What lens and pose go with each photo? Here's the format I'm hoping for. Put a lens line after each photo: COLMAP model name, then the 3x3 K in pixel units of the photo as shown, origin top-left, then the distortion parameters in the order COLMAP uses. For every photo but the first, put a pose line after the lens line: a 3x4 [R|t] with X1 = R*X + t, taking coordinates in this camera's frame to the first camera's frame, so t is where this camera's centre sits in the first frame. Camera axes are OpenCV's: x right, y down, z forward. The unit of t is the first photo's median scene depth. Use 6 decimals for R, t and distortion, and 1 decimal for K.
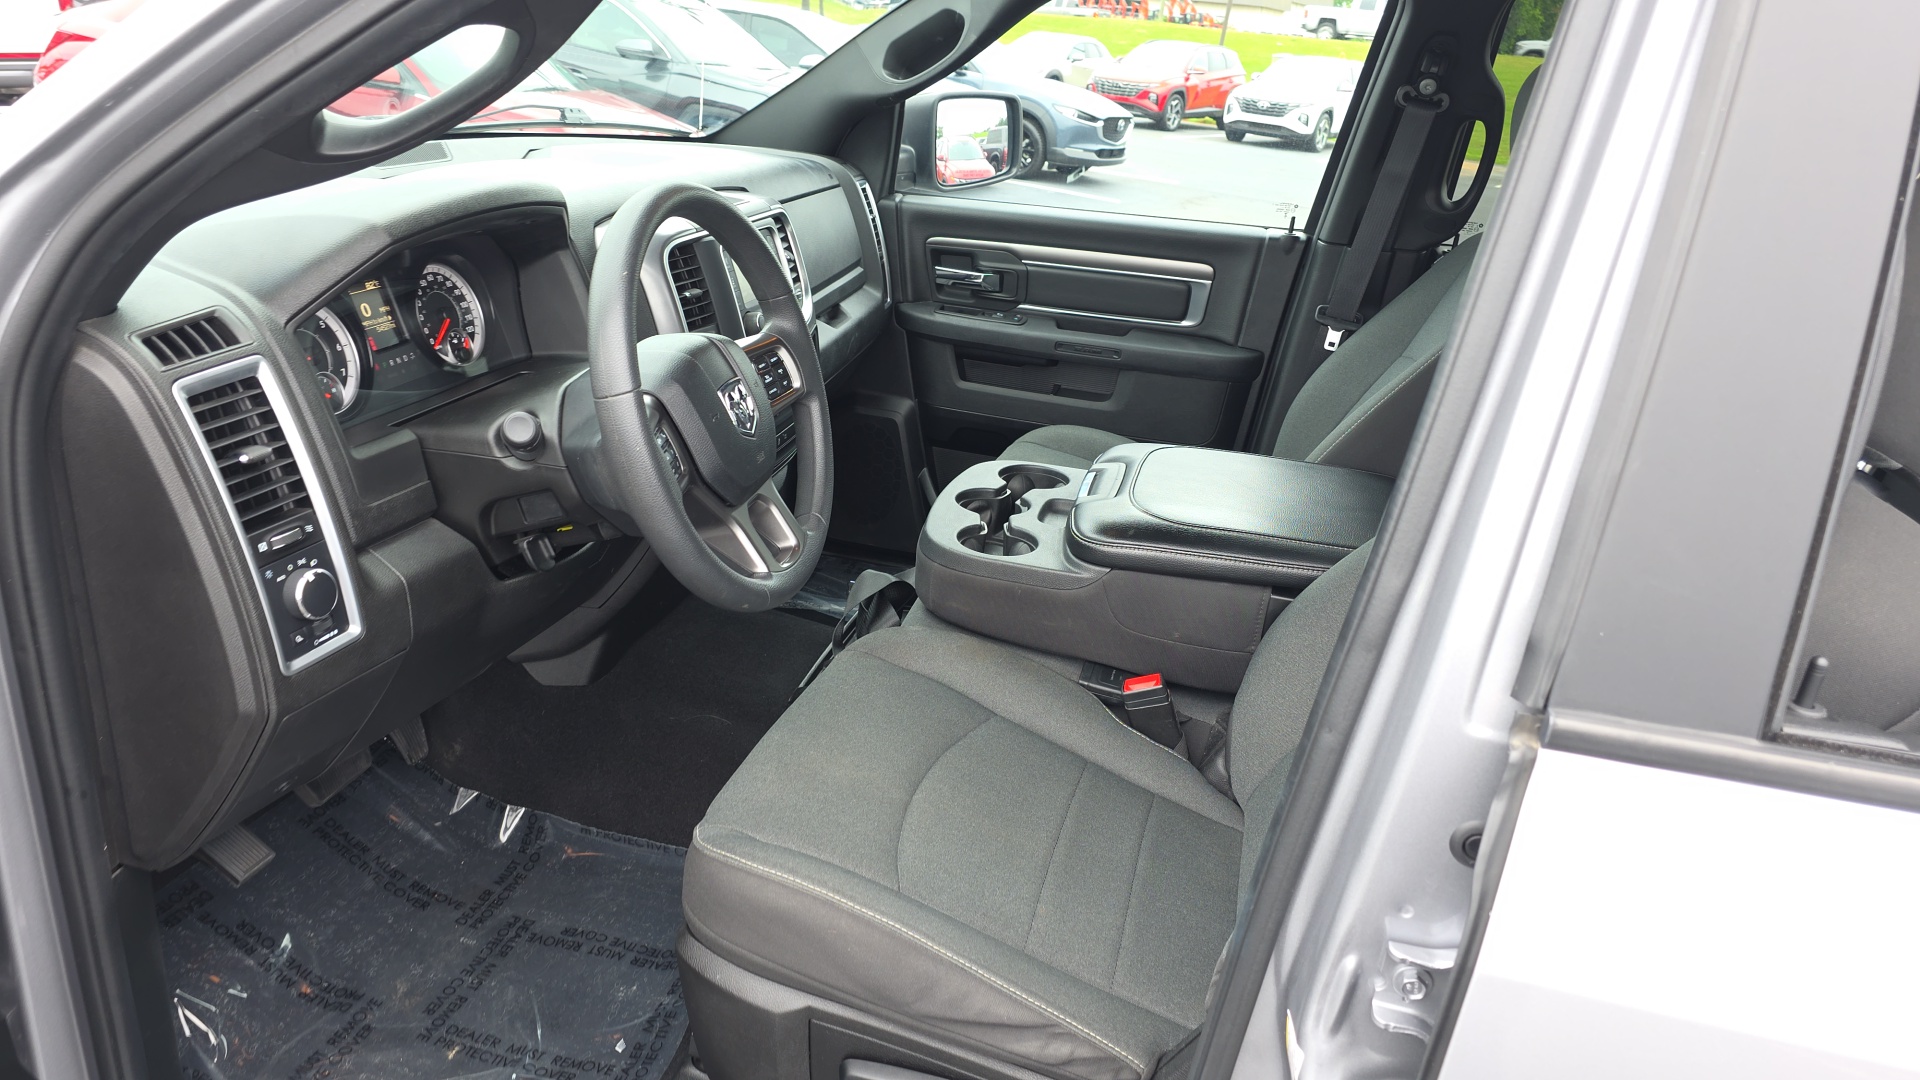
lens RADIAL K [[1251.1, 0, 960.0], [0, 1251.1, 540.0], [0, 0, 1]] dist [0.051553, -0.000992]
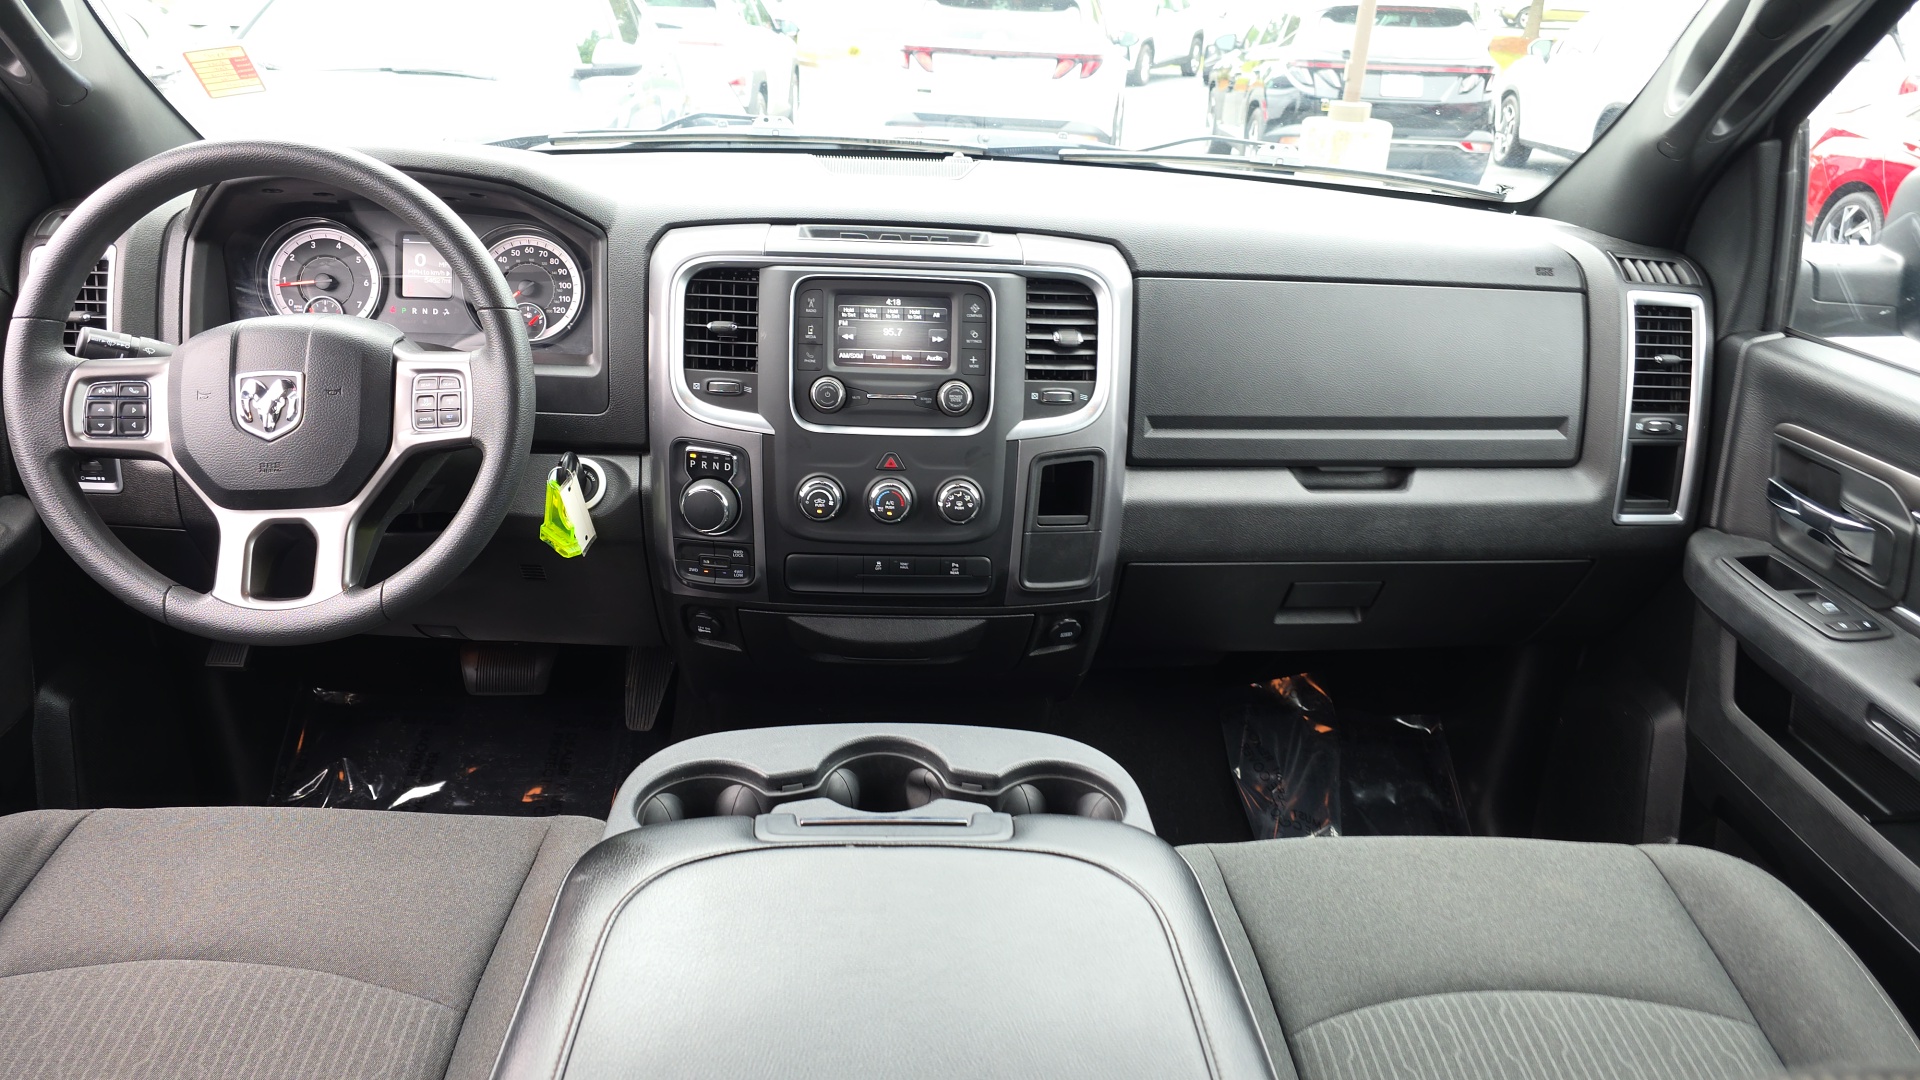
lens RADIAL K [[1292.9, 0, 960.1], [0, 1292.9, 518.8], [0, 0, 1]] dist [0.048871, -0.033561]
pose [[0.291333, 0.286498, -0.912713, 0.370170], [-0.376746, 0.911355, 0.165817, -0.169715], [0.879311, 0.295553, 0.373444, 0.530437]]
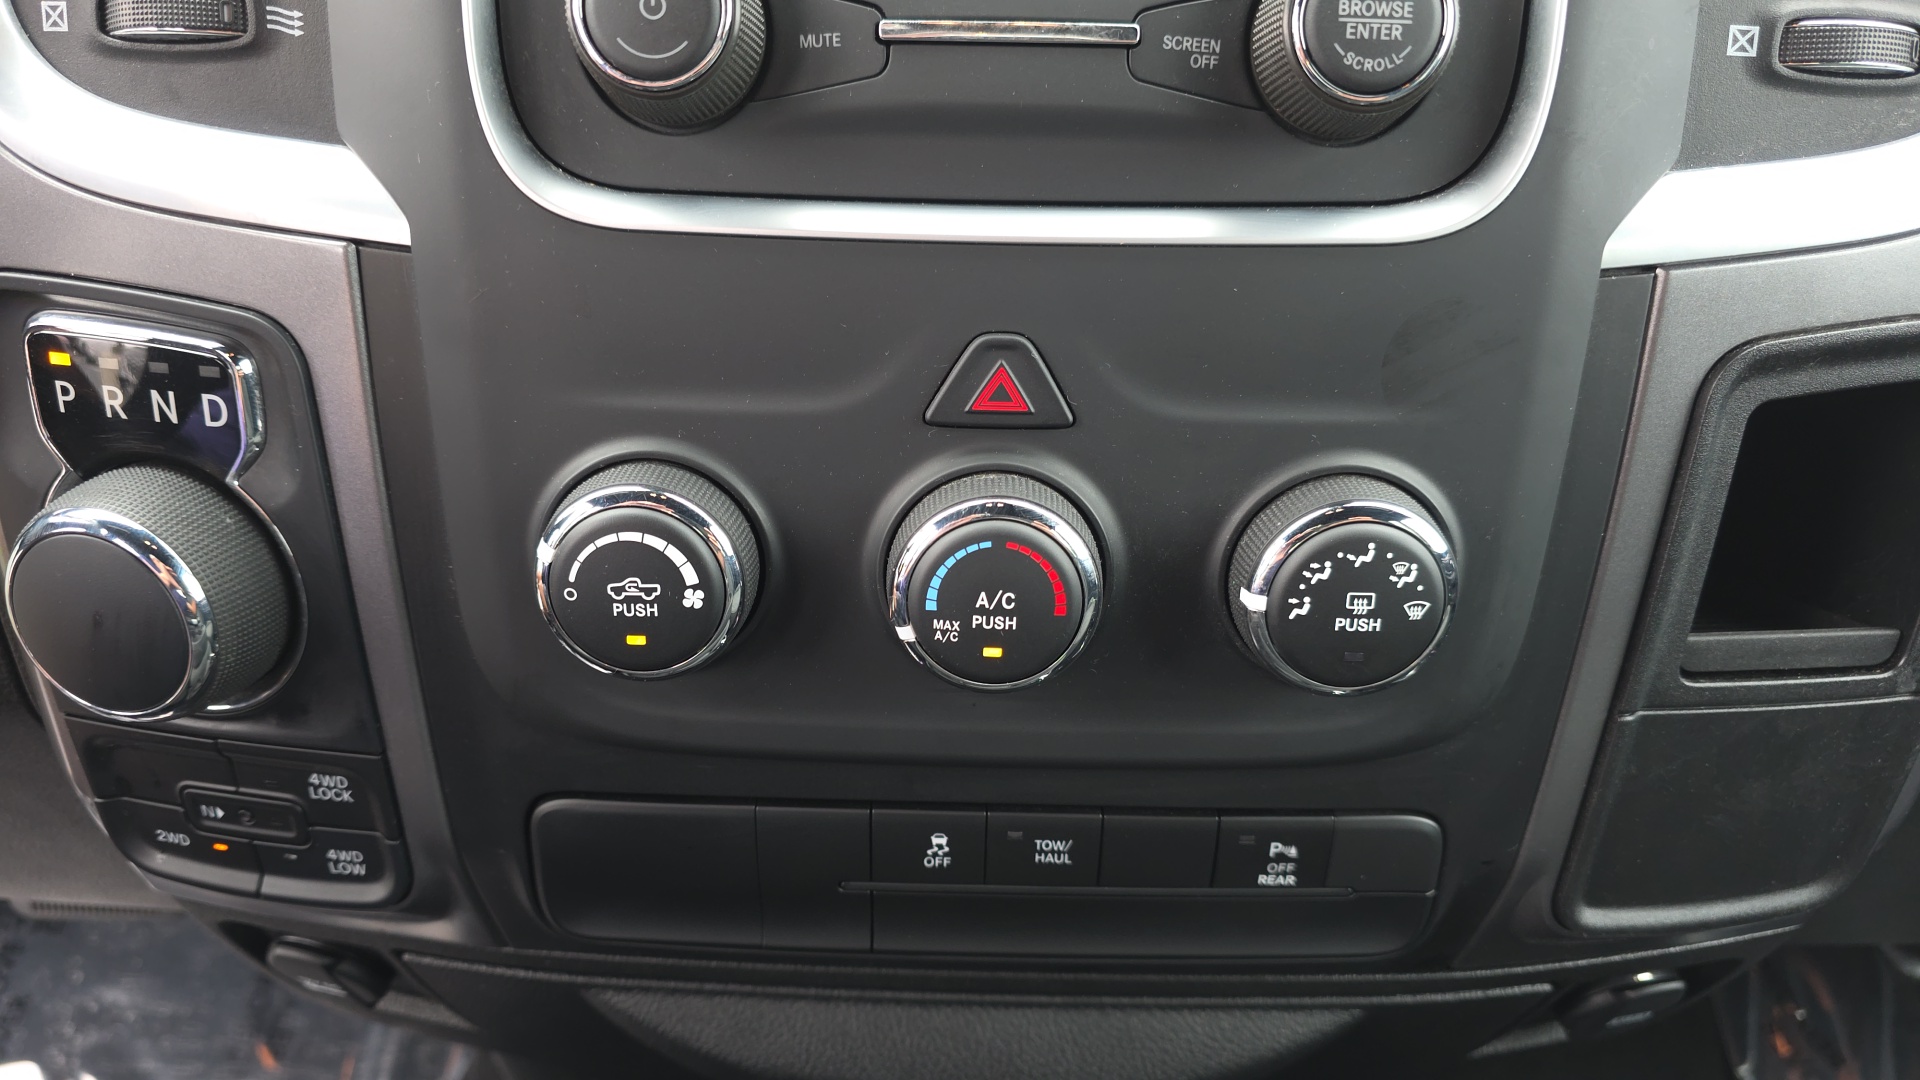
lens RADIAL K [[1340.2, 0, 917.5], [0, 1340.2, 540.5], [0, 0, 1]] dist [0.001636, -0.001468]
pose [[0.209560, 0.353876, -0.911513, -0.001815], [-0.361026, 0.894345, 0.264210, -0.111231], [0.908705, 0.273712, 0.315177, 0.651671]]
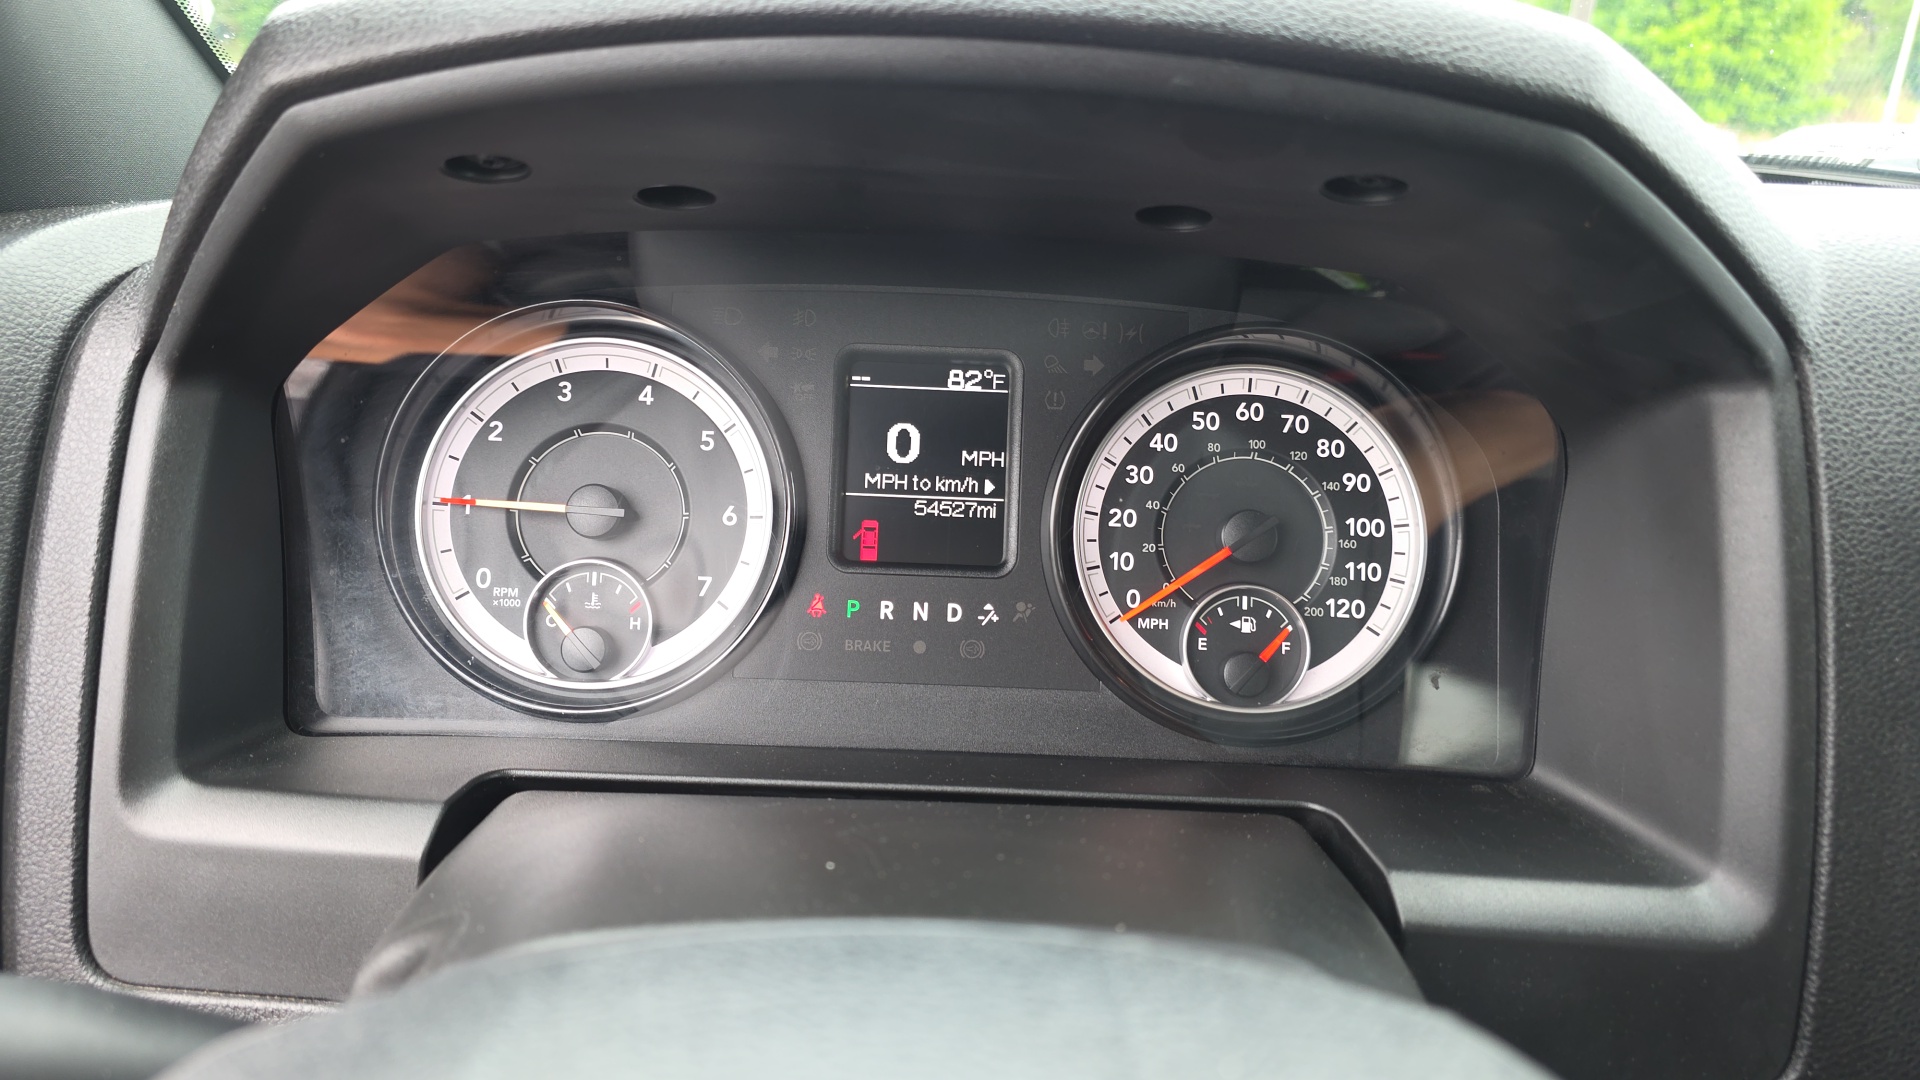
lens RADIAL K [[1292.9, 0, 960.1], [0, 1292.9, 518.8], [0, 0, 1]] dist [0.048871, -0.033561]
pose [[0.233229, 0.182946, -0.955058, -0.070692], [-0.384969, 0.919272, 0.082080, -0.098846], [0.892974, 0.348524, 0.284829, 0.464585]]
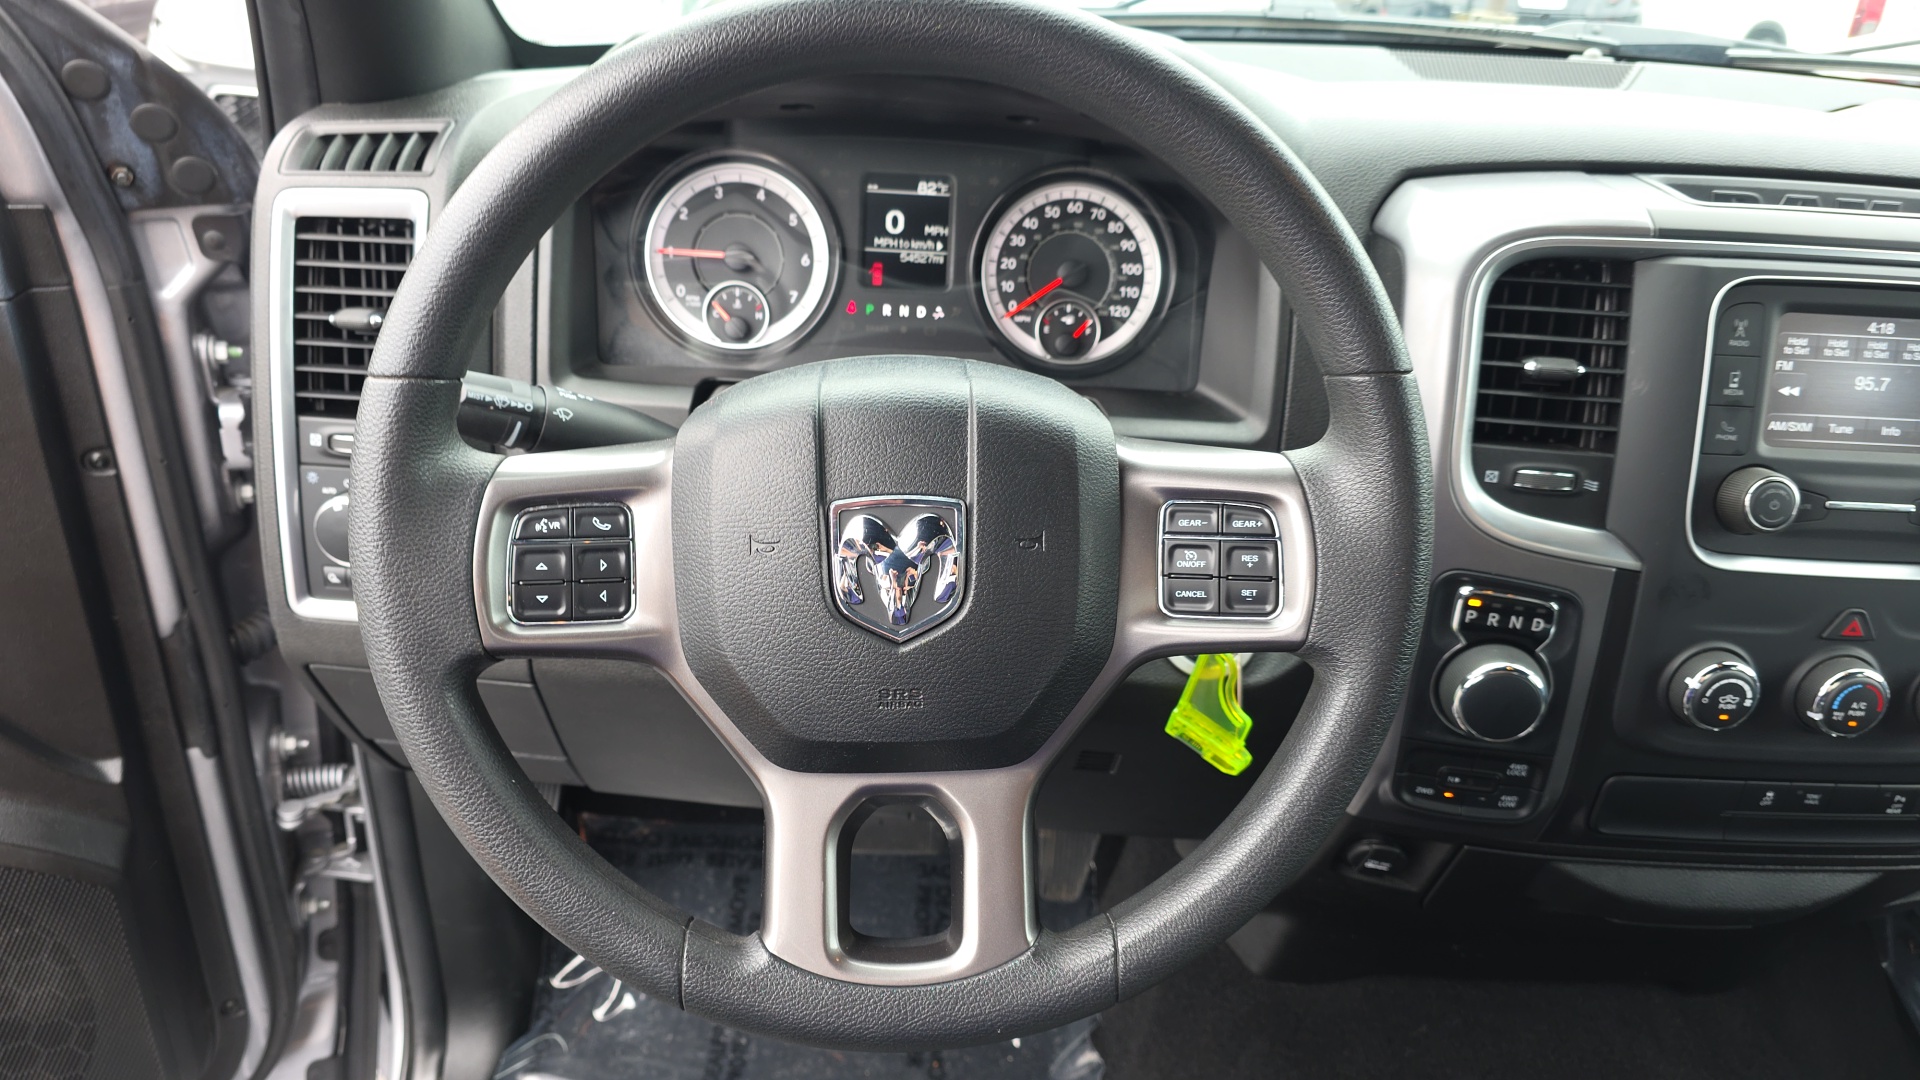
lens RADIAL K [[1320.4, 0, 960.0], [0, 1320.4, 540.0], [0, 0, 1]] dist [0.062185, -0.071443]
pose [[0.263008, 0.357557, -0.896091, 0.096805], [-0.395779, 0.887029, 0.237777, -0.106064], [0.879878, 0.292117, 0.374809, 0.415157]]
